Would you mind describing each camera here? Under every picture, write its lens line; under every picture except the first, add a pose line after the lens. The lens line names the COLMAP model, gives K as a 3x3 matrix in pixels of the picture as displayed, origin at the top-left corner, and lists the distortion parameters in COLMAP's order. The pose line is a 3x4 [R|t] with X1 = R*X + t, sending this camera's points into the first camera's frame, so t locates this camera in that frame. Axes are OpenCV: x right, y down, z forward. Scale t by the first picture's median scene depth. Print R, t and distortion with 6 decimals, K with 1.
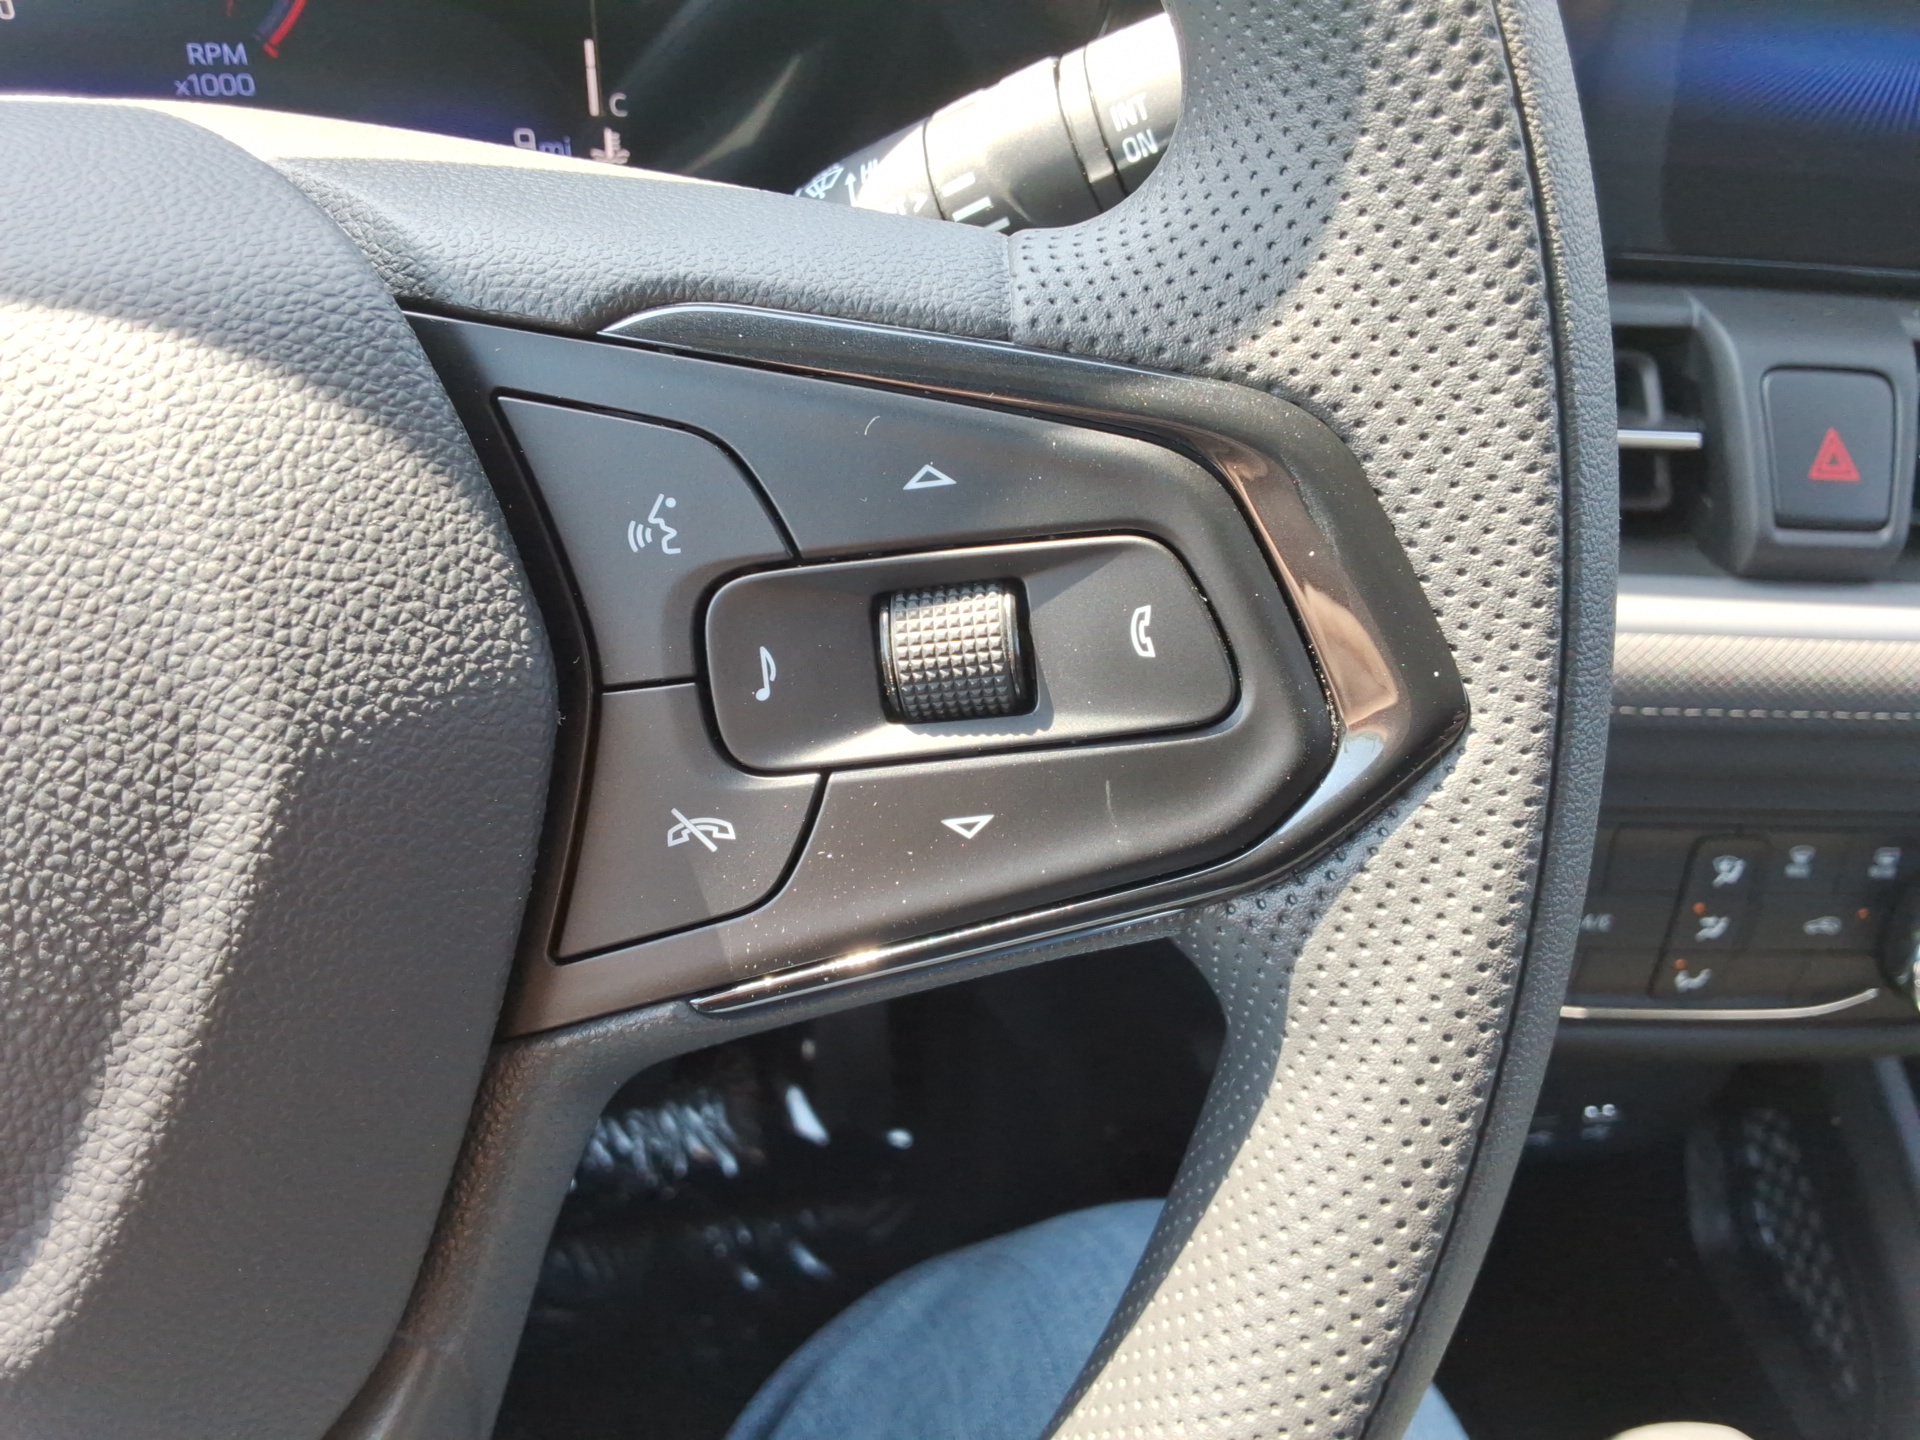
lens RADIAL K [[1540.1, 0, 961.8], [0, 1540.1, 683.5], [0, 0, 1]] dist [0.081725, -0.144735]
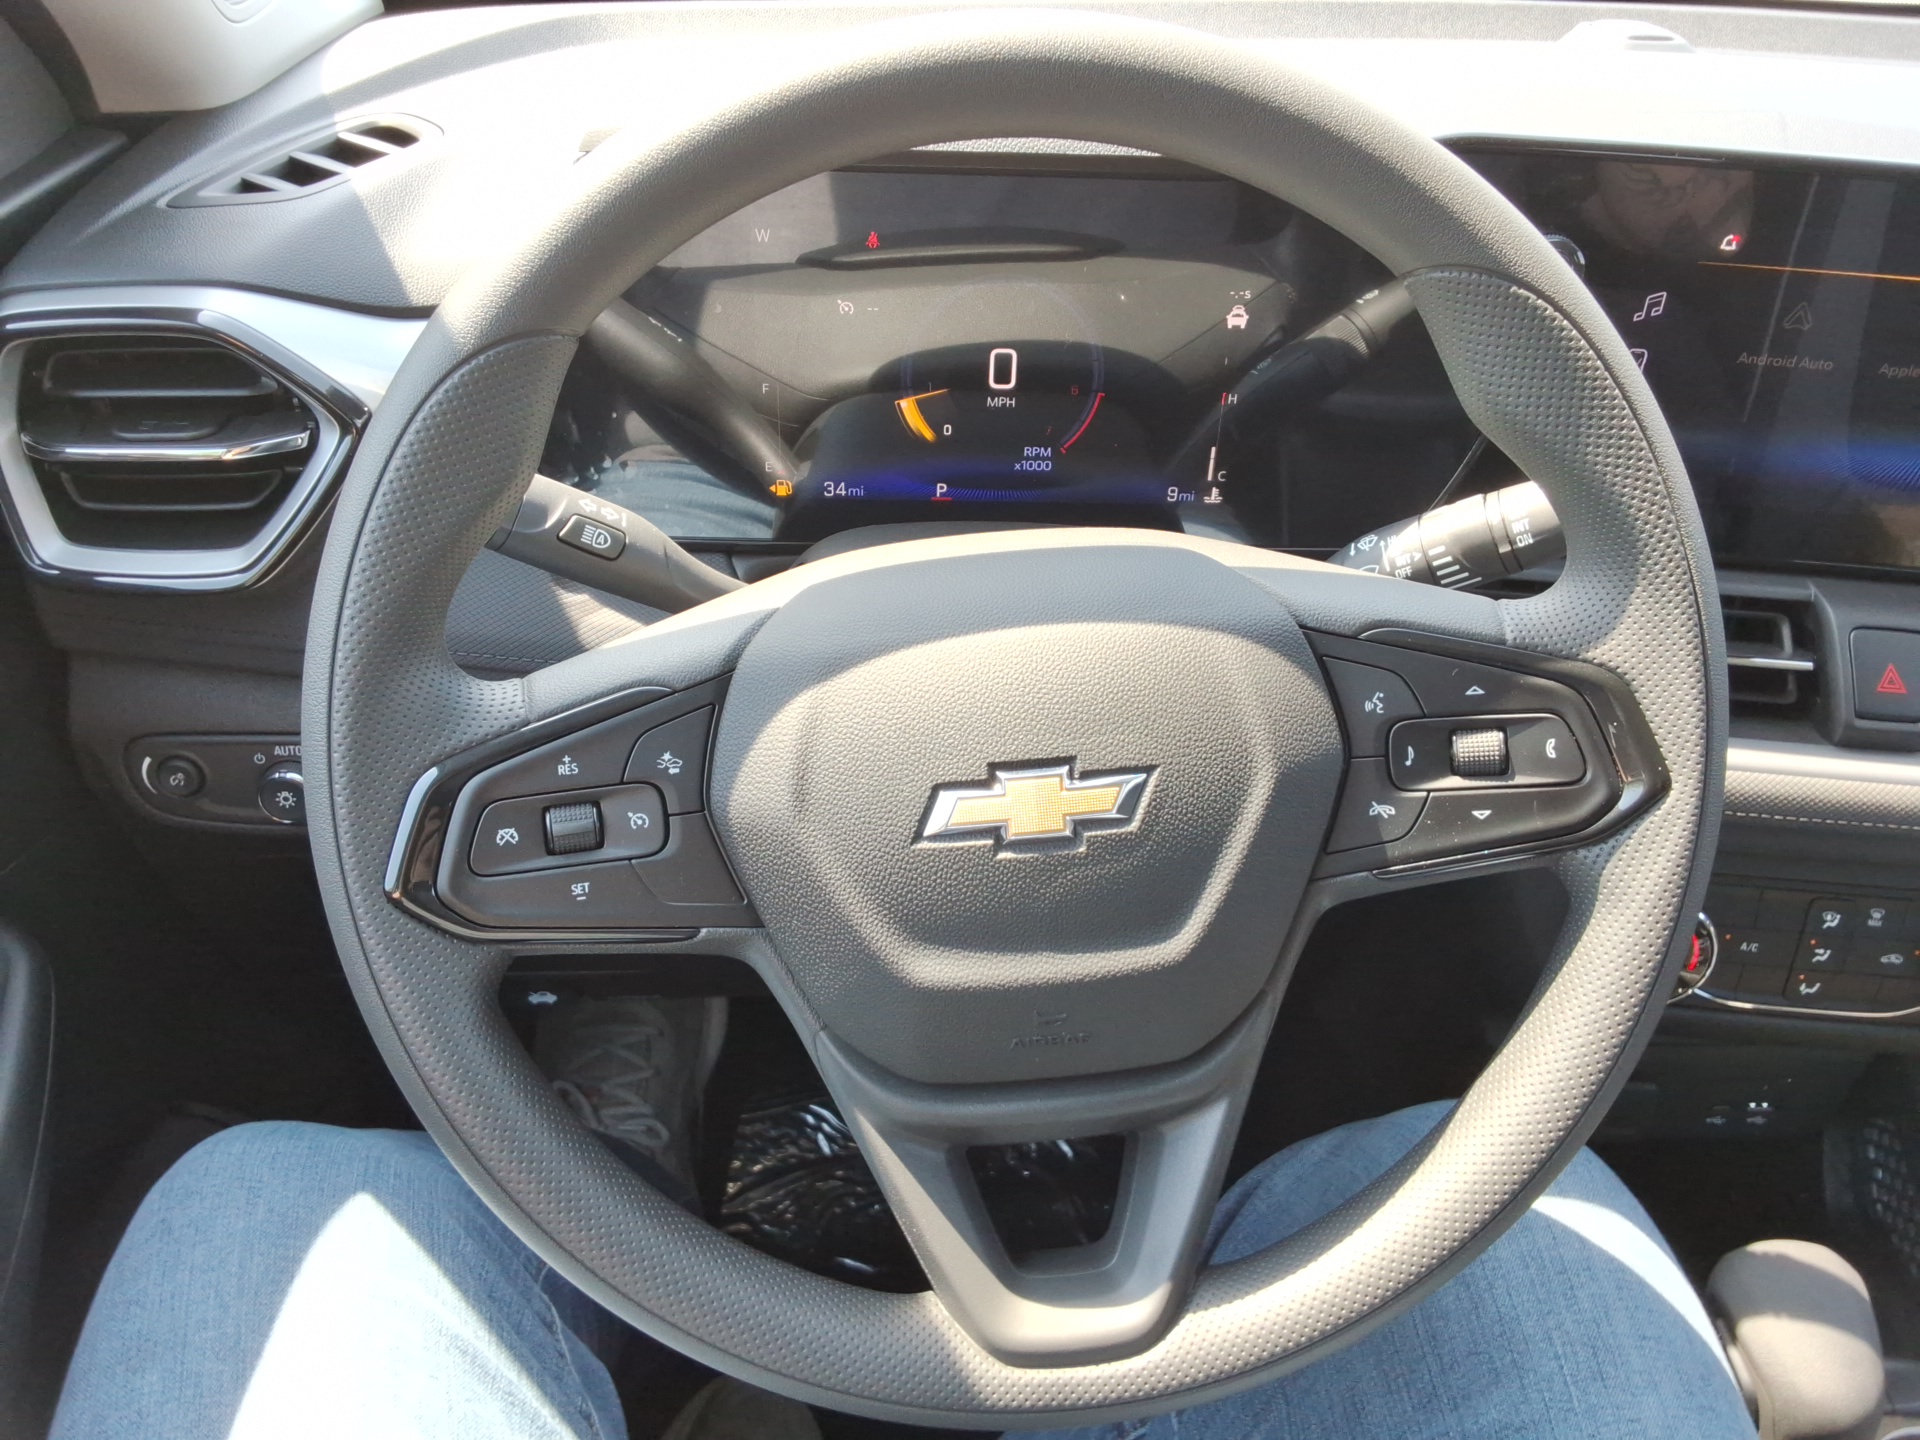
lens RADIAL K [[1521.8, 0, 963.5], [0, 1521.8, 695.1], [0, 0, 1]] dist [0.098983, -0.169315]
pose [[0.991743, 0.047985, -0.118926, -0.606484], [-0.057140, 0.995560, -0.074802, 0.138980], [0.114808, 0.080980, 0.990081, -1.883268]]
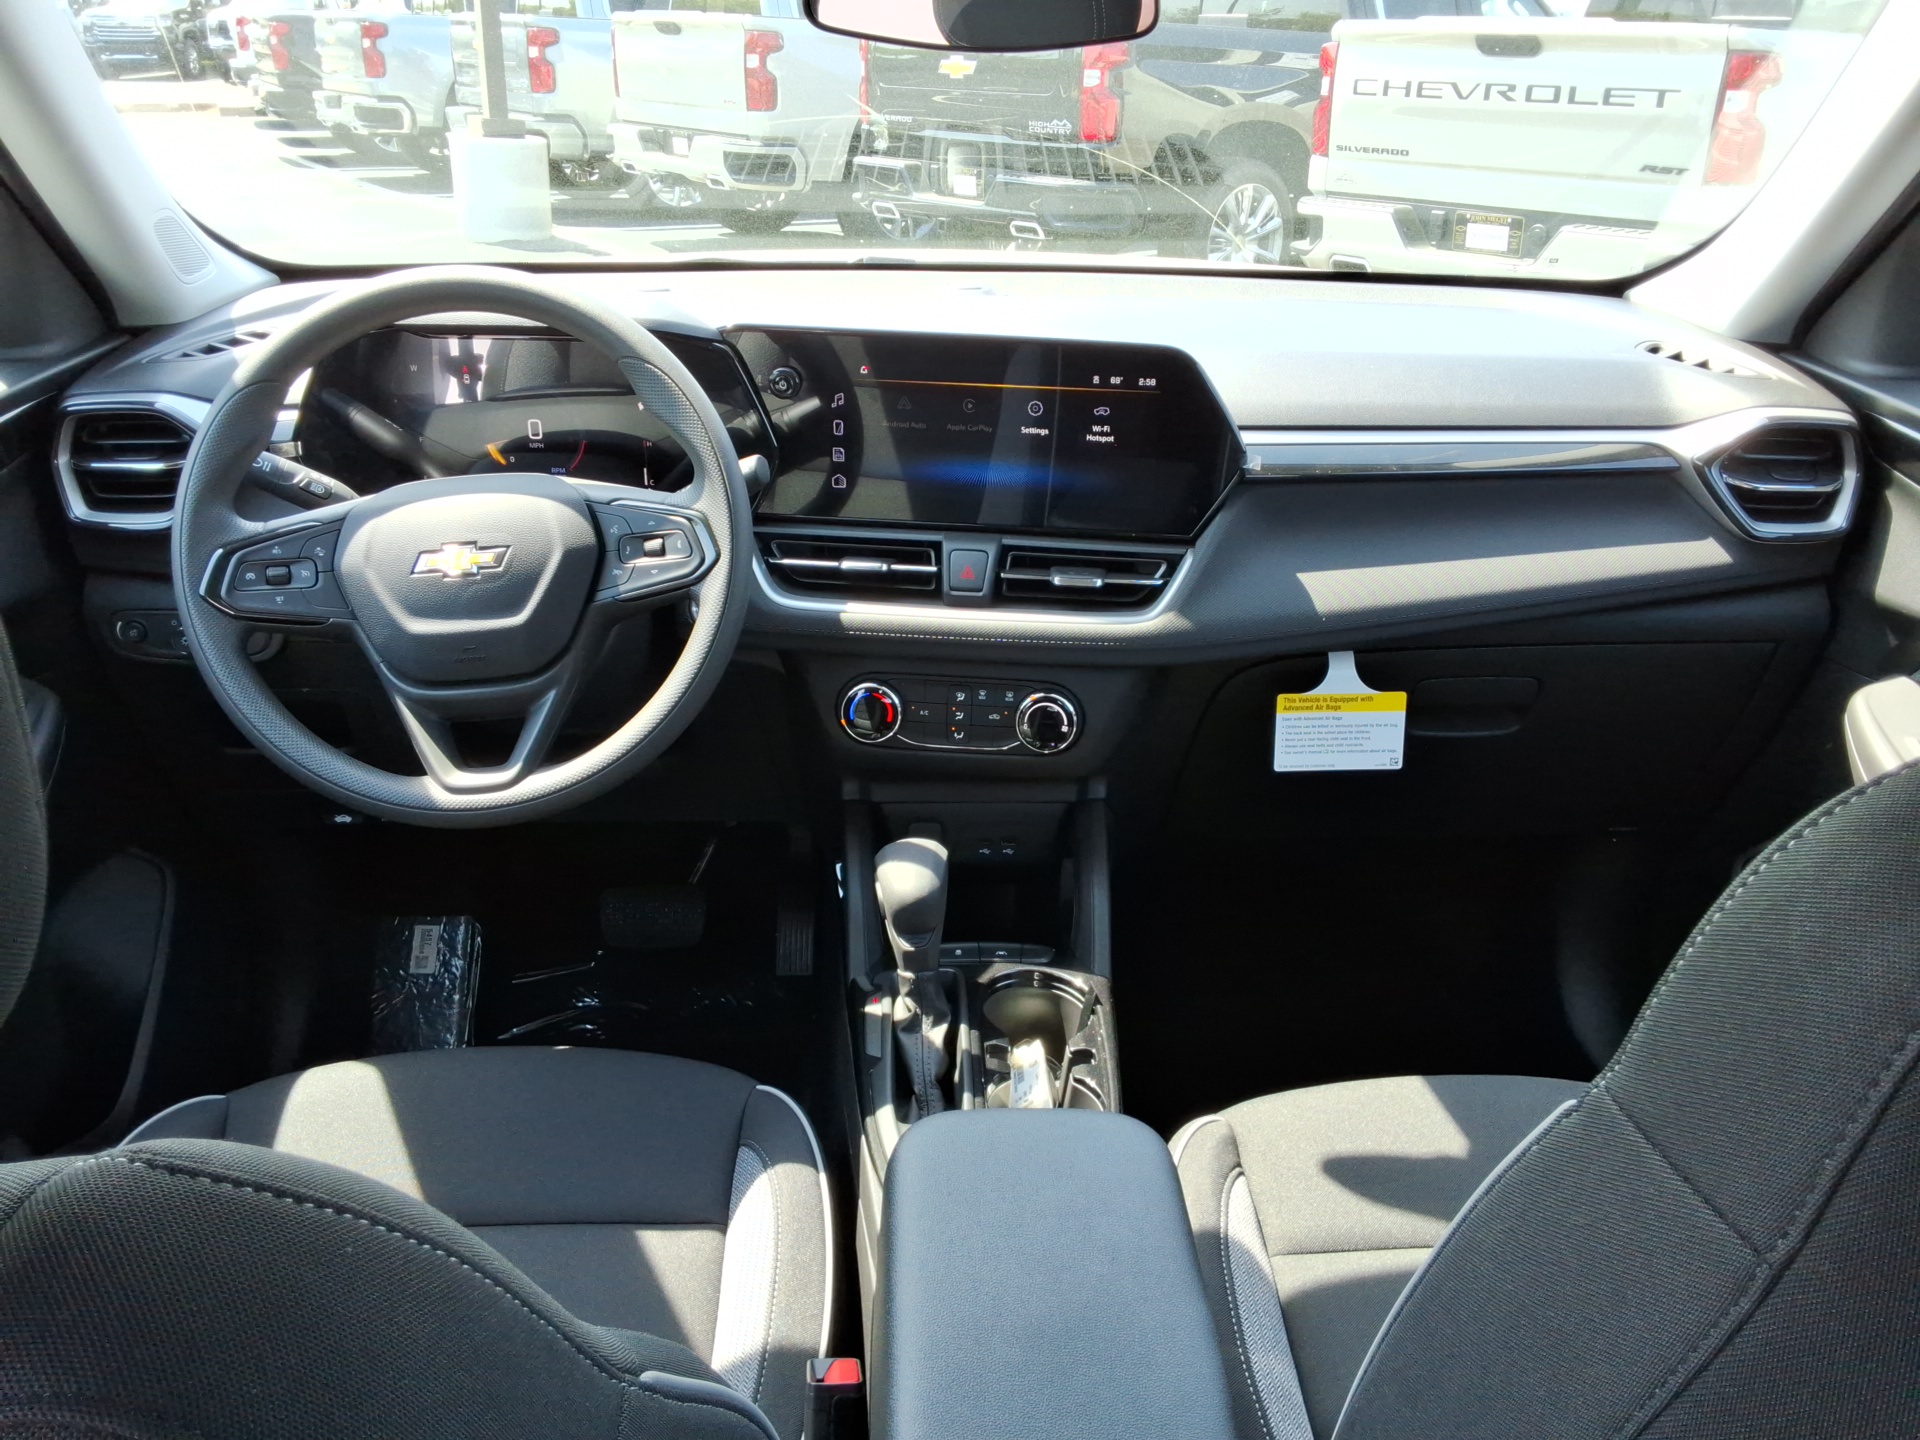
lens RADIAL K [[1521.8, 0, 963.5], [0, 1521.8, 695.1], [0, 0, 1]] dist [0.098983, -0.169315]
pose [[0.990456, 0.009524, -0.137503, 2.322529], [-0.042852, 0.969448, -0.241524, 2.224659], [0.131001, 0.245111, 0.960604, -5.266219]]
